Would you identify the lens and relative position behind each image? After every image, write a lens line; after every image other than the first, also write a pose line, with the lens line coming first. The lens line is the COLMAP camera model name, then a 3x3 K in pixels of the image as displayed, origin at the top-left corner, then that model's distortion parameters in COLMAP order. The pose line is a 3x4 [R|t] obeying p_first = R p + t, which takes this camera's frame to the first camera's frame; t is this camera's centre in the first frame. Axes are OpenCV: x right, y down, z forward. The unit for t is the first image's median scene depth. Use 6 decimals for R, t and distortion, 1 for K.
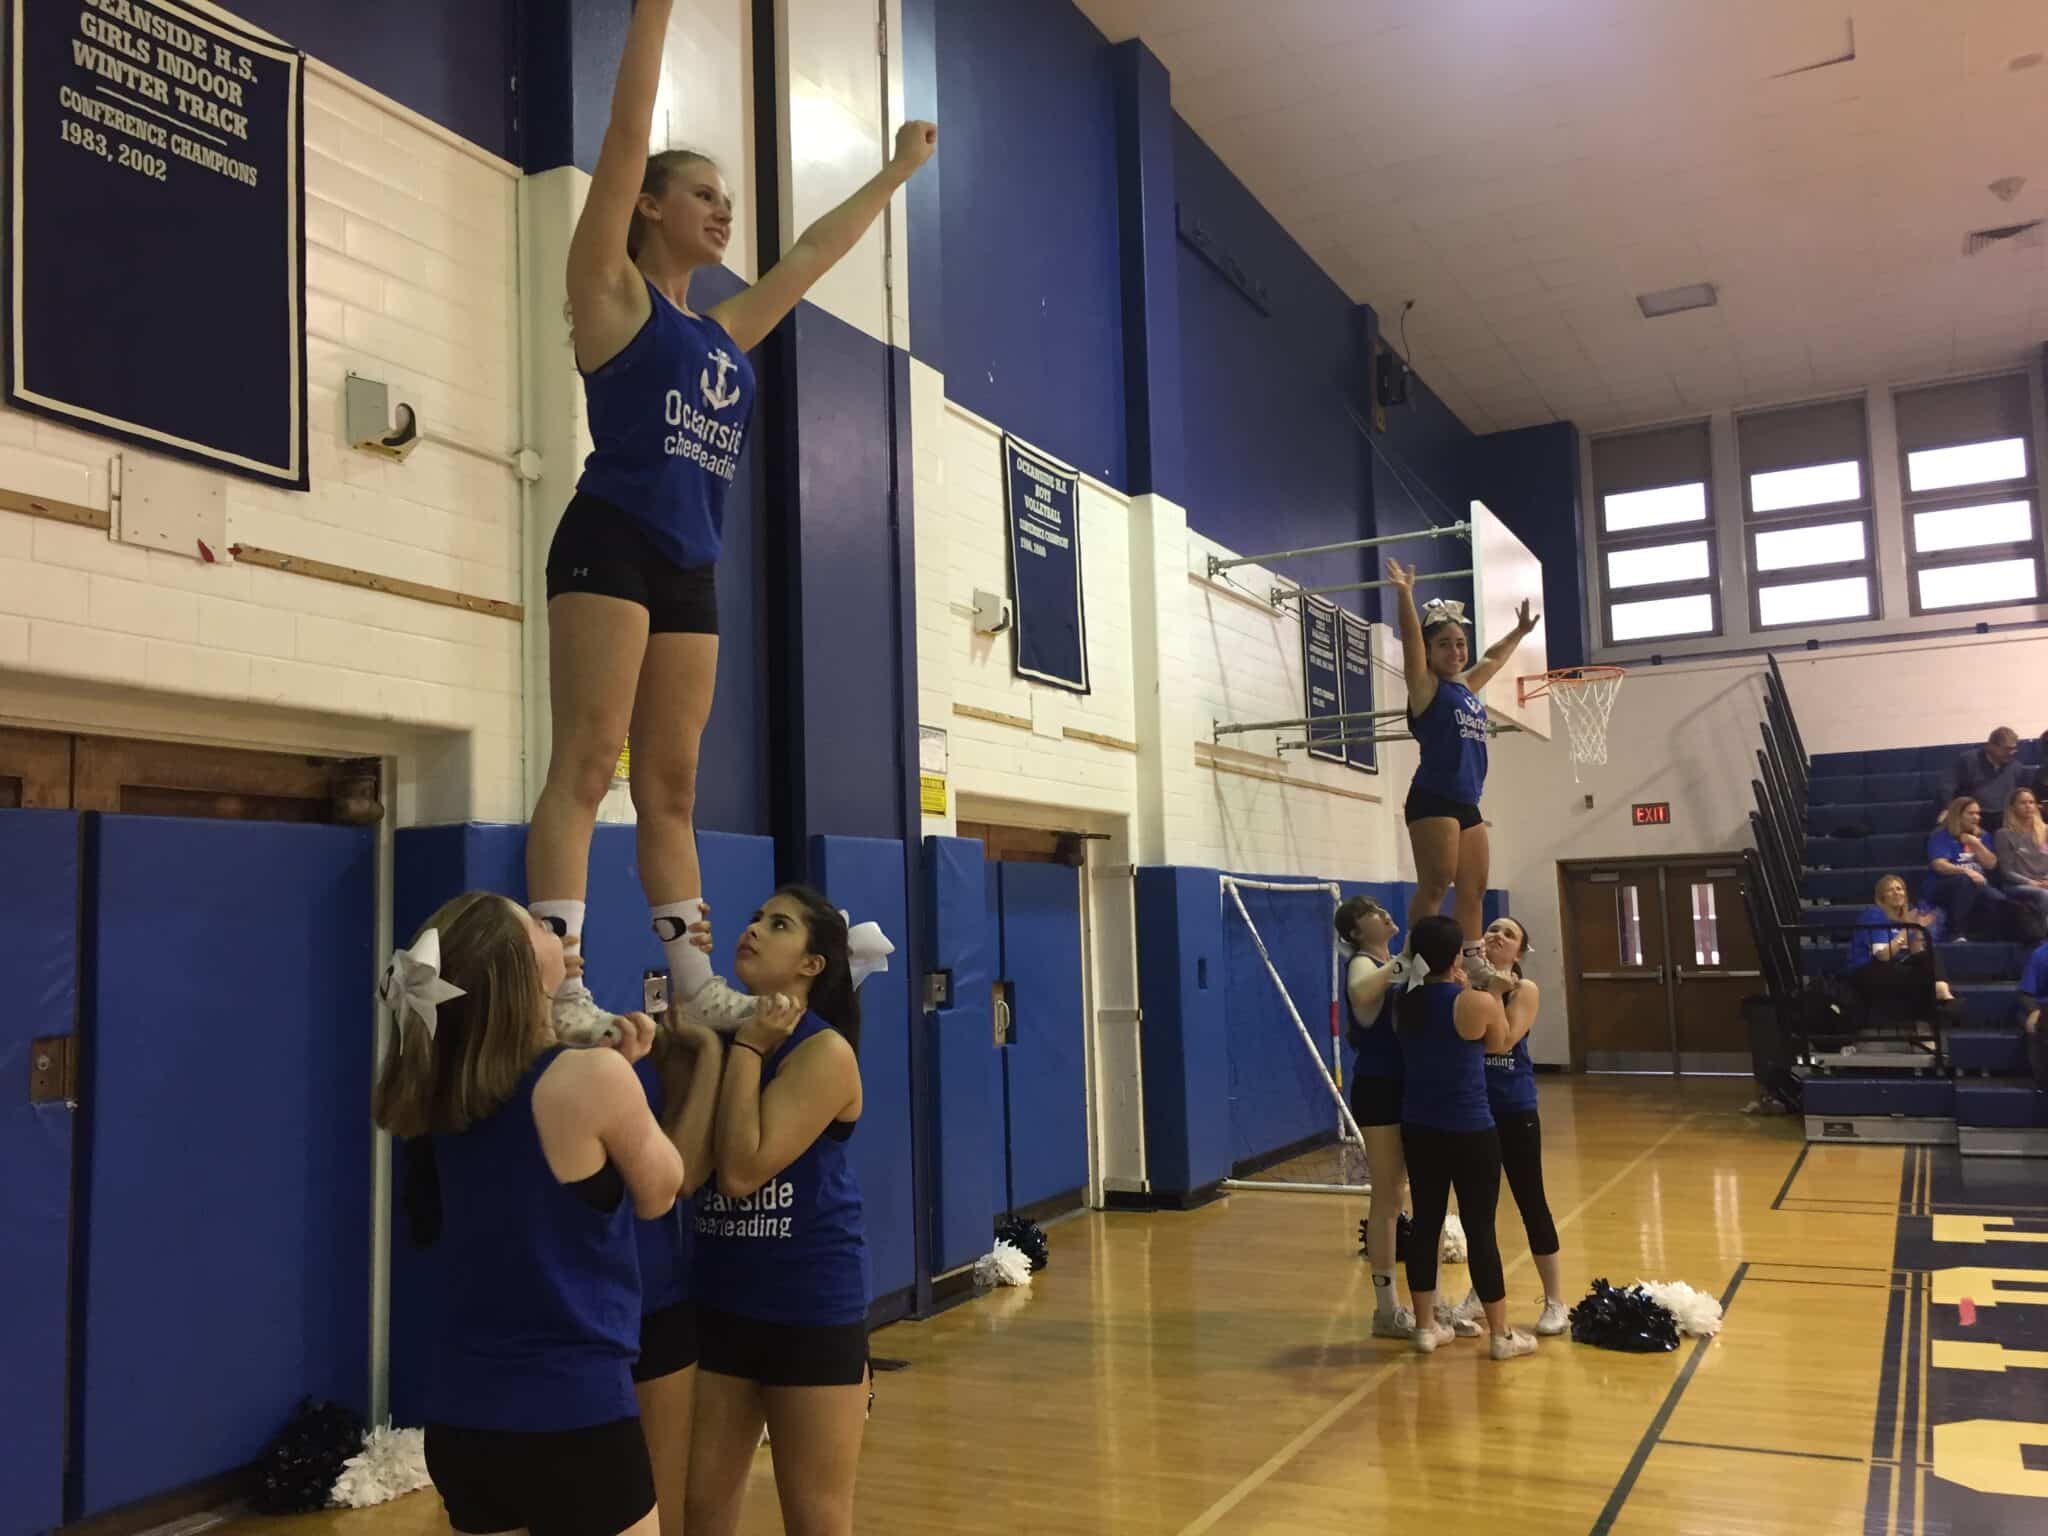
lens RADIAL K [[1744.6, 0, 1026.9], [0, 1744.6, 754.4], [0, 0, 1]] dist [0.052451, -0.039270]
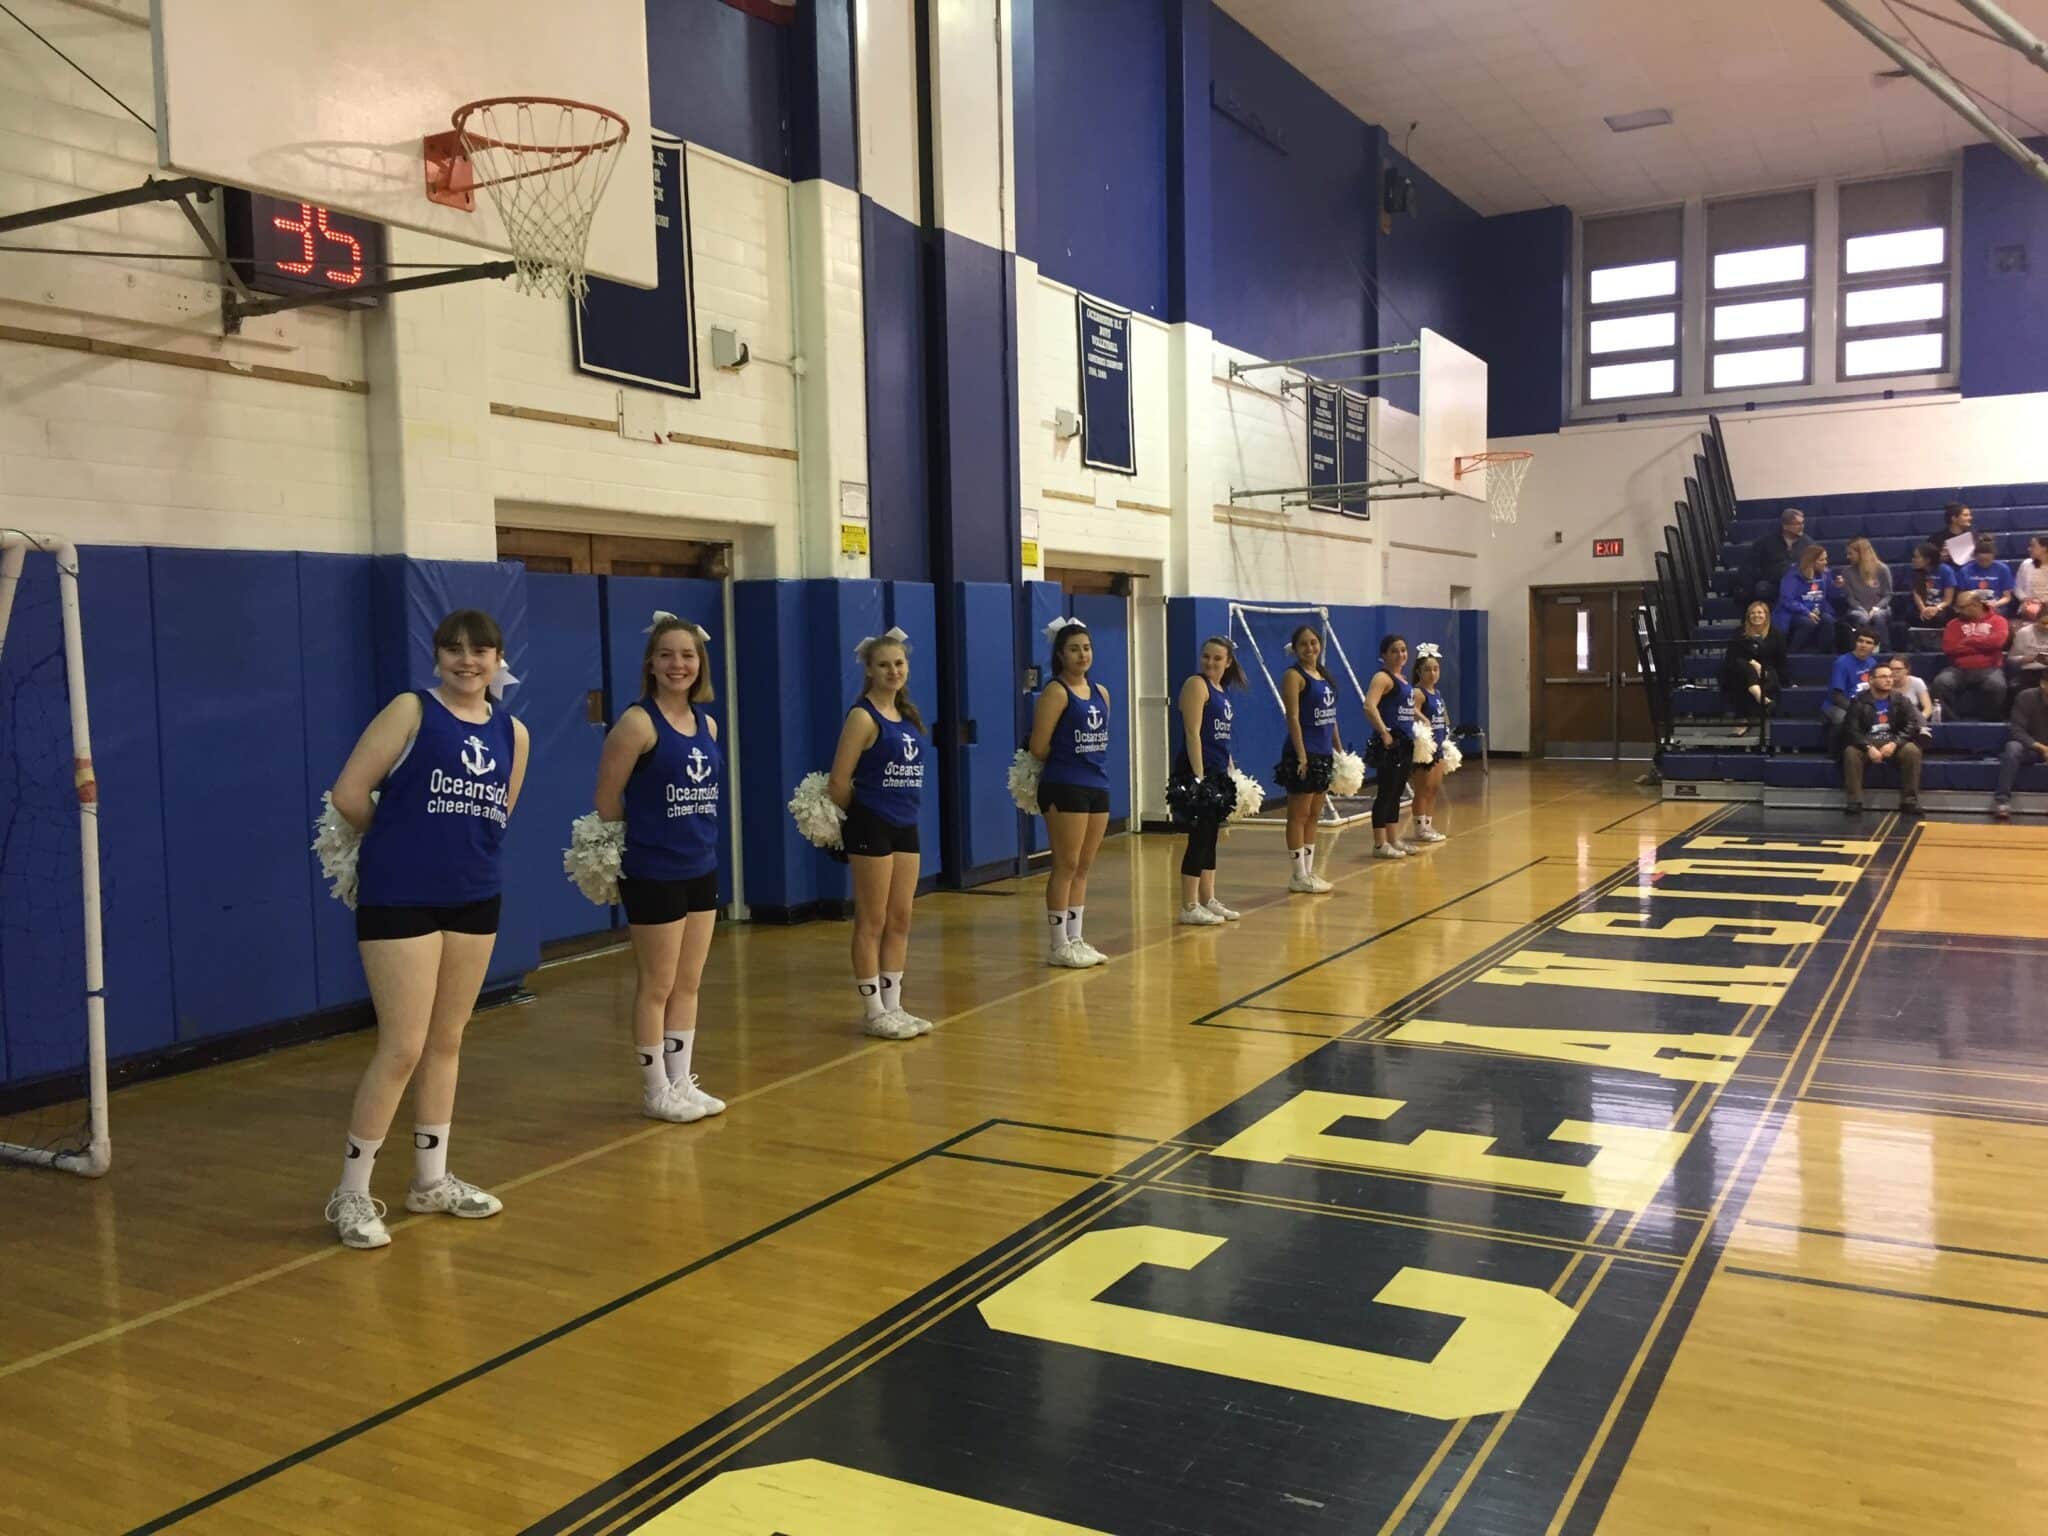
lens RADIAL K [[1744.6, 0, 1023.3], [0, 1744.6, 760.2], [0, 0, 1]] dist [0.052451, -0.039270]
pose [[0.999224, 0.011660, -0.037617, 0.000452], [-0.005141, 0.985612, 0.168943, -0.039899], [0.039046, -0.168619, 0.984908, -0.380920]]
